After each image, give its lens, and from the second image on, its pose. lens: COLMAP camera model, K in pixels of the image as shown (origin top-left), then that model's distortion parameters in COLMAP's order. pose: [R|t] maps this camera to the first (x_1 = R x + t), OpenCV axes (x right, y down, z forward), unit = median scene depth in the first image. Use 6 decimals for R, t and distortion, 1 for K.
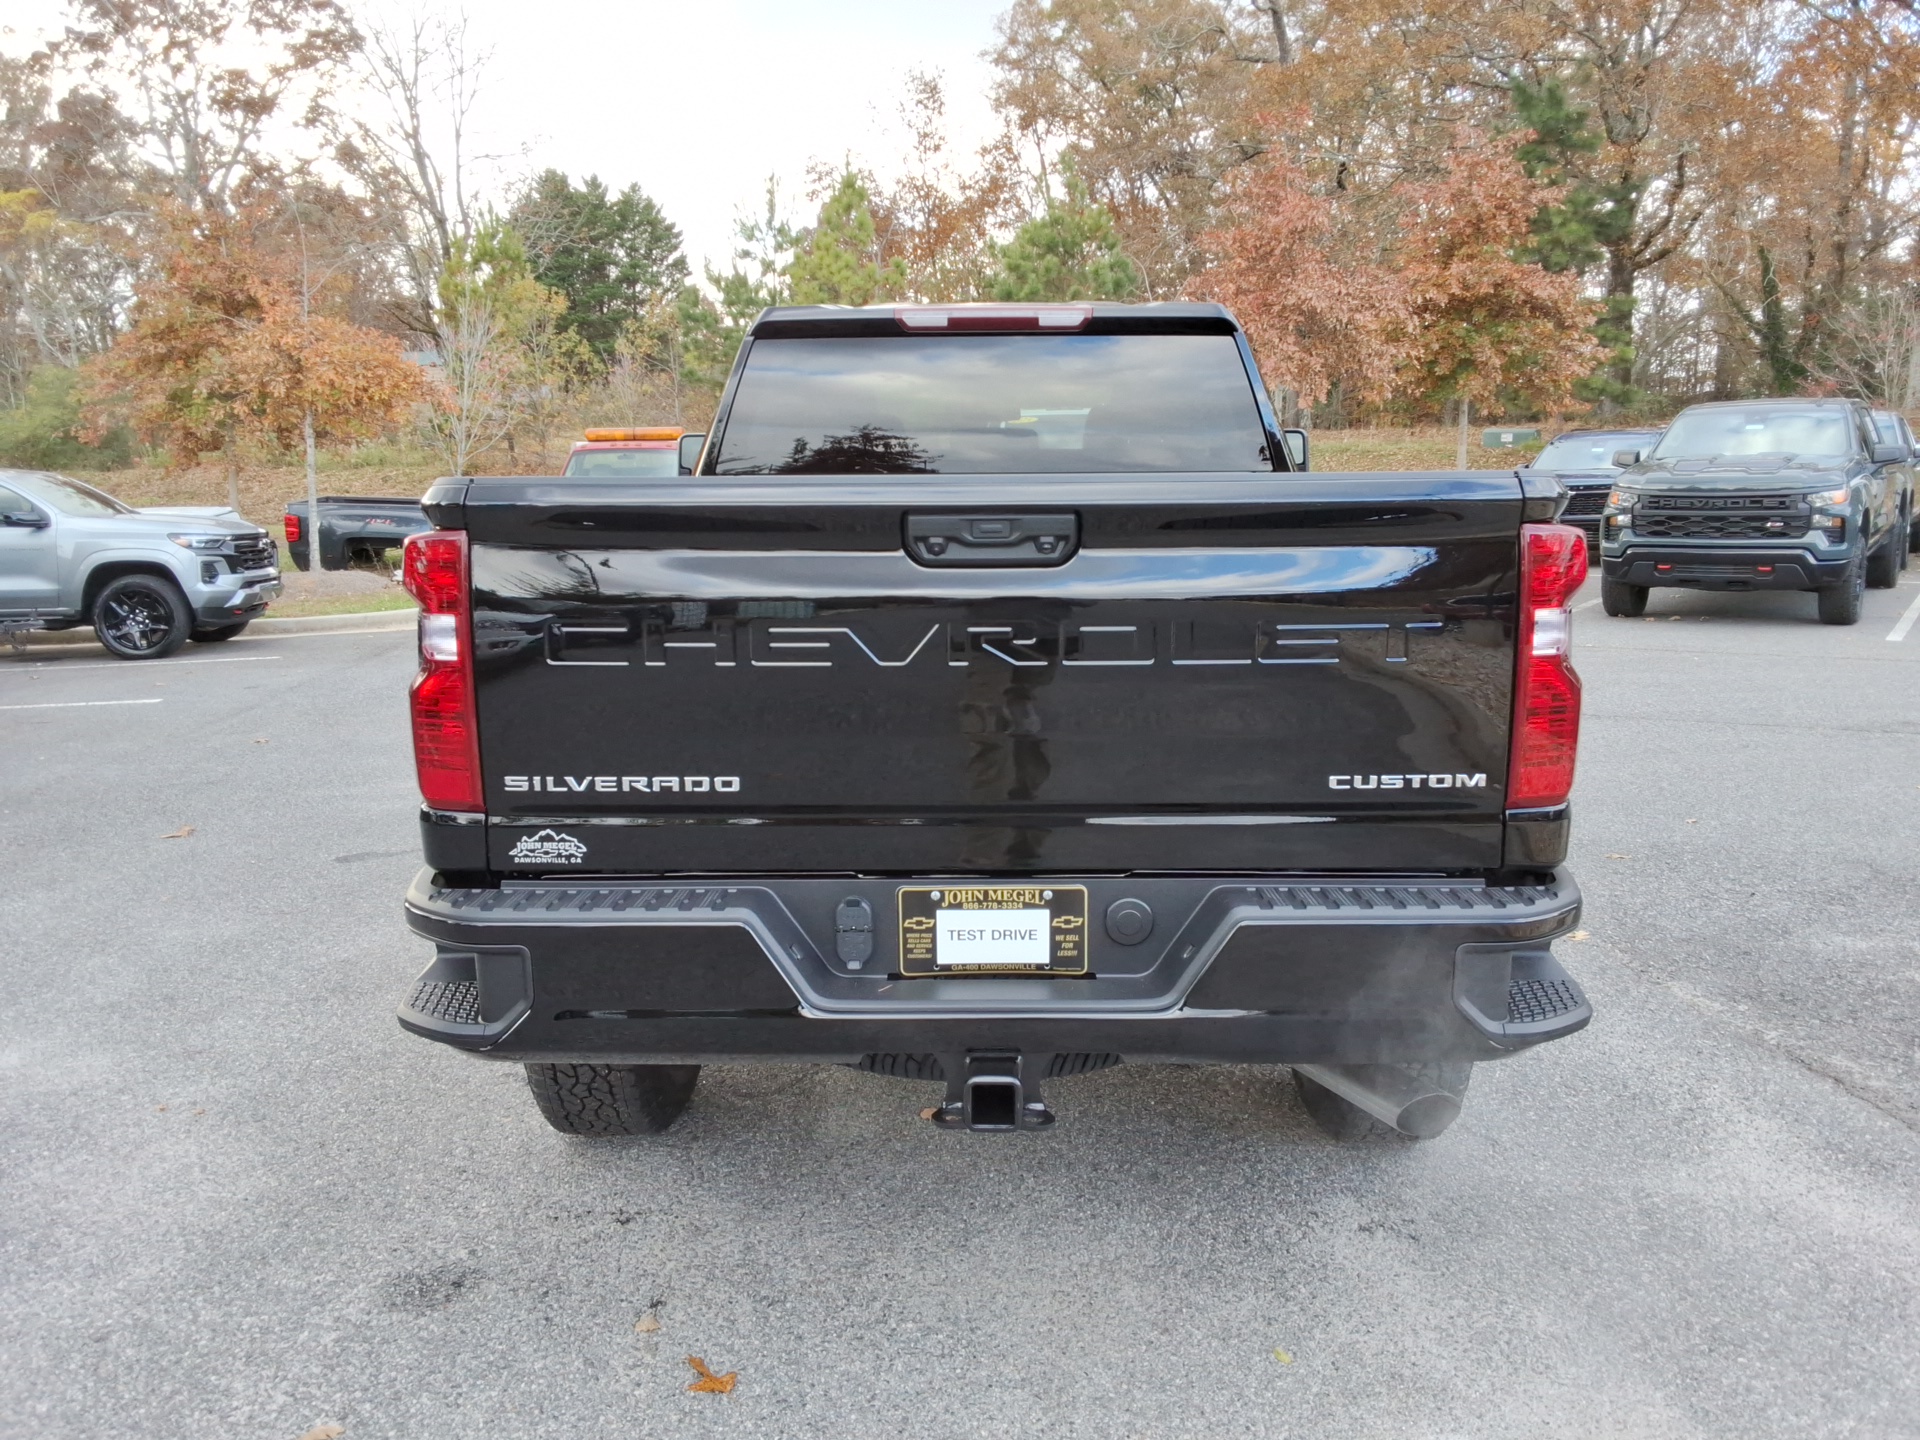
lens RADIAL K [[1535.1, 0, 969.2], [0, 1535.1, 709.7], [0, 0, 1]] dist [0.104948, -0.155833]
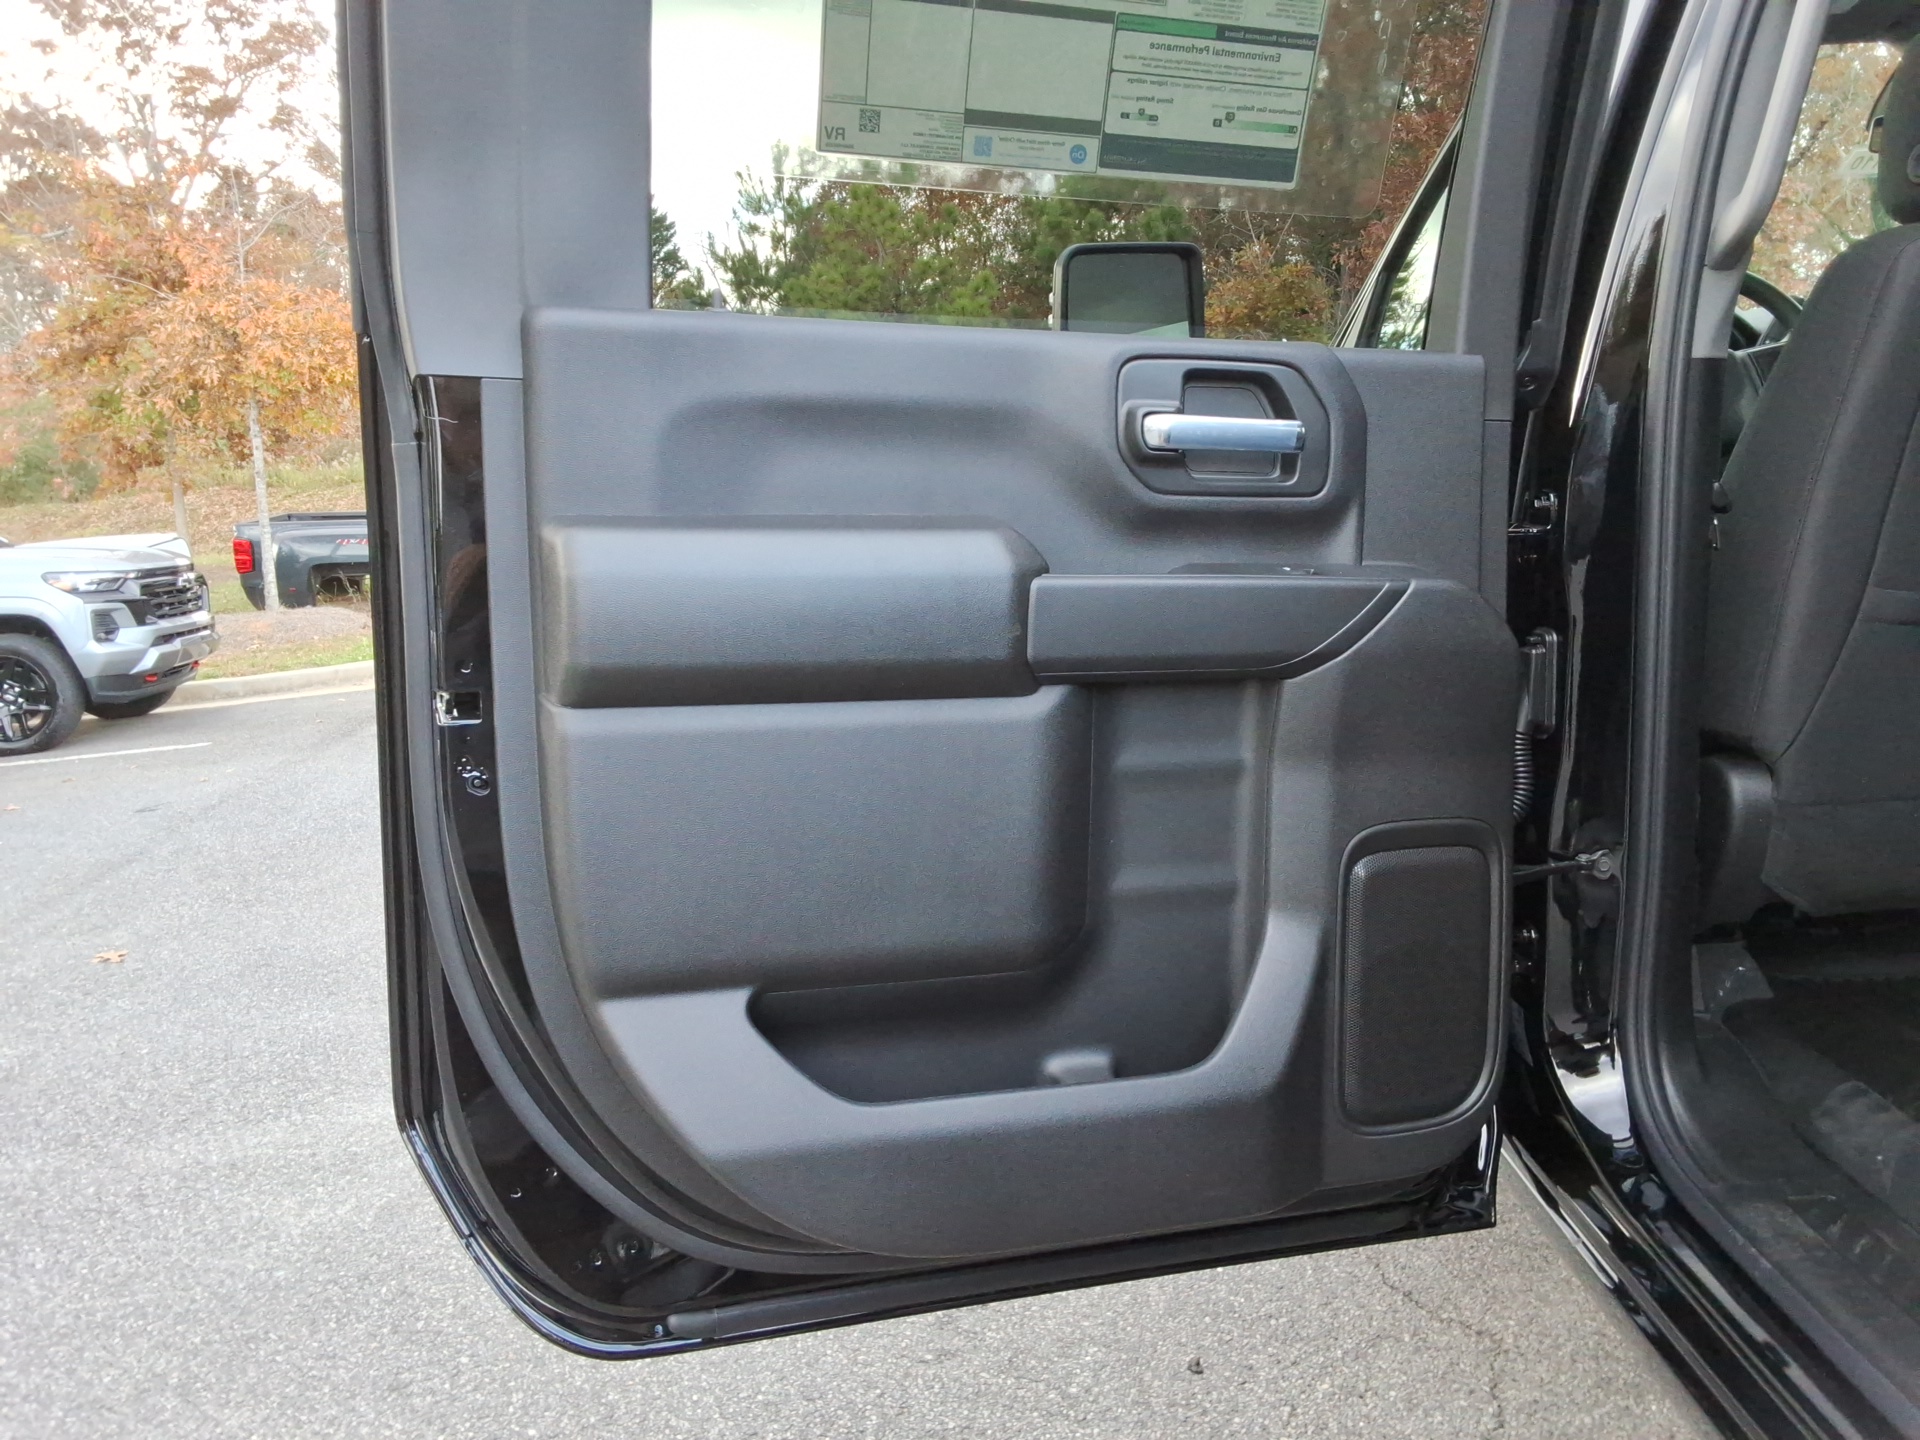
lens RADIAL K [[1535.1, 0, 966.4], [0, 1535.1, 719.7], [0, 0, 1]] dist [0.104948, -0.155833]
pose [[0.998872, -0.047237, -0.004861, -0.072269], [0.047288, 0.998820, 0.011057, -0.025985], [0.004333, -0.011274, 0.999927, 0.219742]]
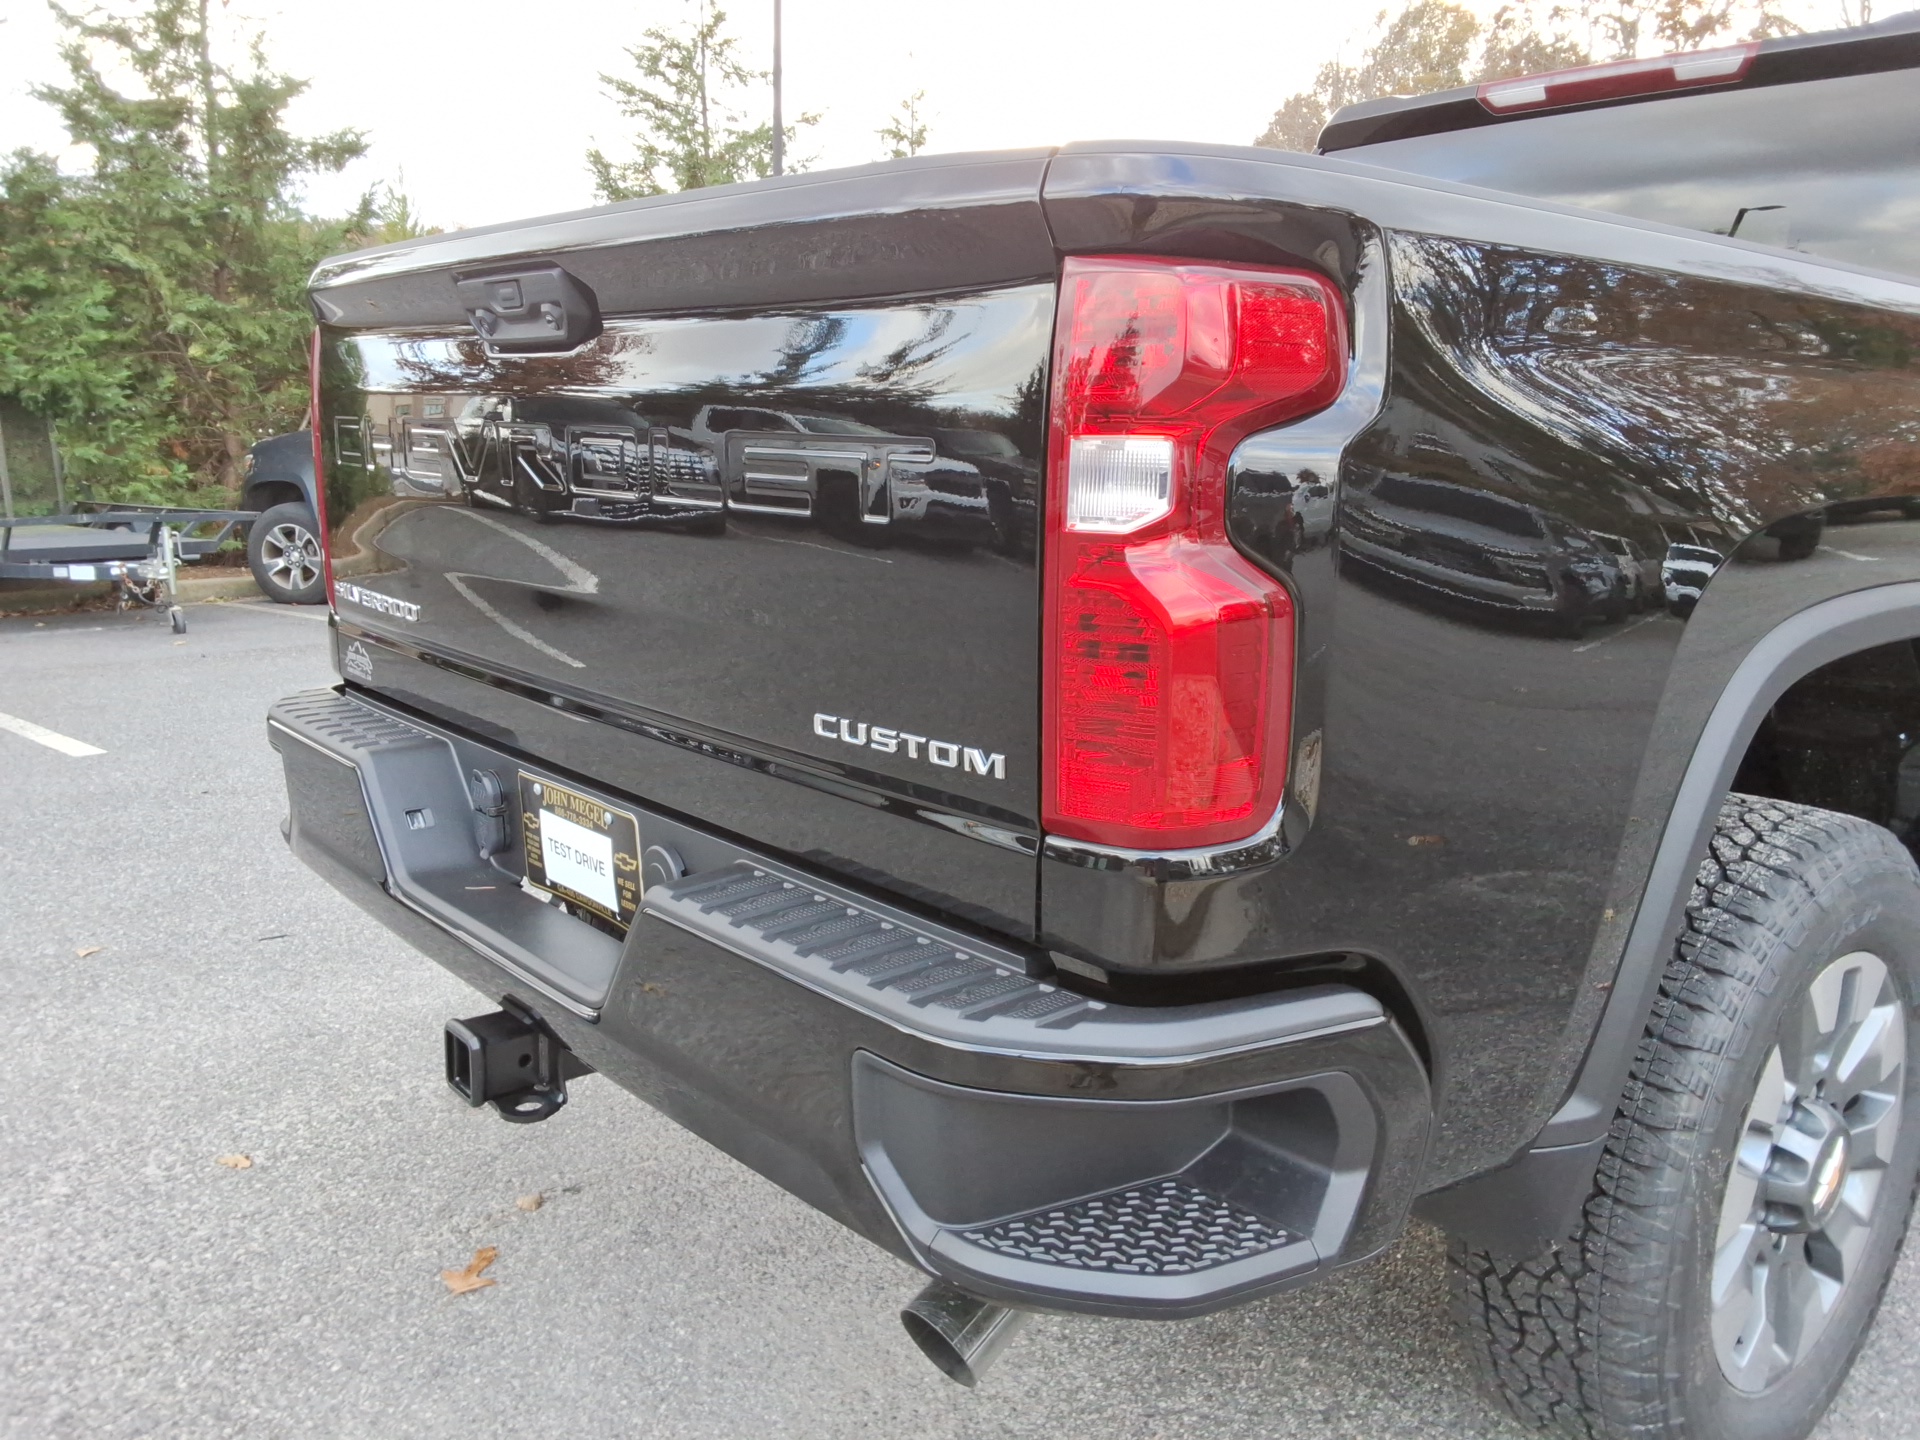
lens RADIAL K [[1535.1, 0, 966.1], [0, 1535.1, 703.4], [0, 0, 1]] dist [0.104948, -0.155833]
pose [[0.660697, 0.153520, -0.734786, 0.087363], [-0.127334, 0.987598, 0.091846, -0.002686], [0.739774, 0.032881, 0.672052, 0.080477]]
